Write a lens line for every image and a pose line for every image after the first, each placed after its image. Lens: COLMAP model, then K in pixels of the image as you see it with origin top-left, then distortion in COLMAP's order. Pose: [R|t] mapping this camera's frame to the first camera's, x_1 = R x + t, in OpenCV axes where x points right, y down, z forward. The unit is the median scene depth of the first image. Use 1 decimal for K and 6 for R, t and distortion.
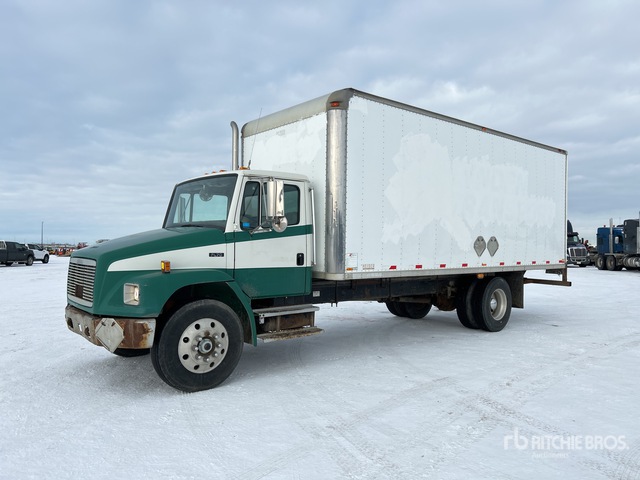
lens RADIAL K [[476.4, 0, 320.0], [0, 476.4, 240.0], [0, 0, 1]] dist [-0.003644, -0.003244]
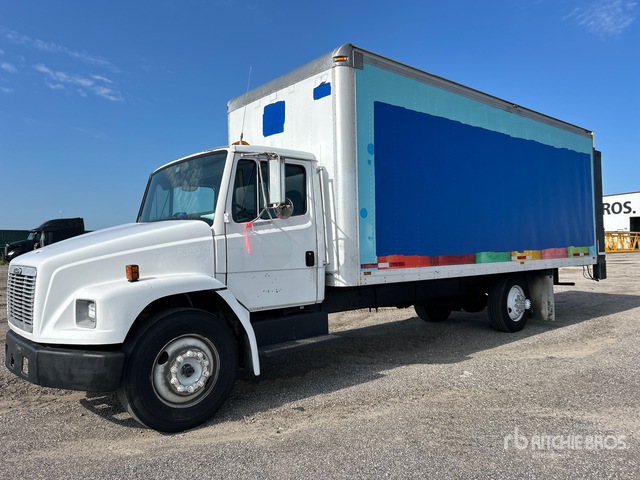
lens RADIAL K [[476.4, 0, 320.0], [0, 476.4, 240.0], [0, 0, 1]] dist [-0.003644, -0.003244]
pose [[0.999403, -0.025093, 0.023737, -0.043062], [0.025287, 0.999649, -0.007917, 0.017196], [-0.023530, 0.008513, 0.999687, 0.216267]]
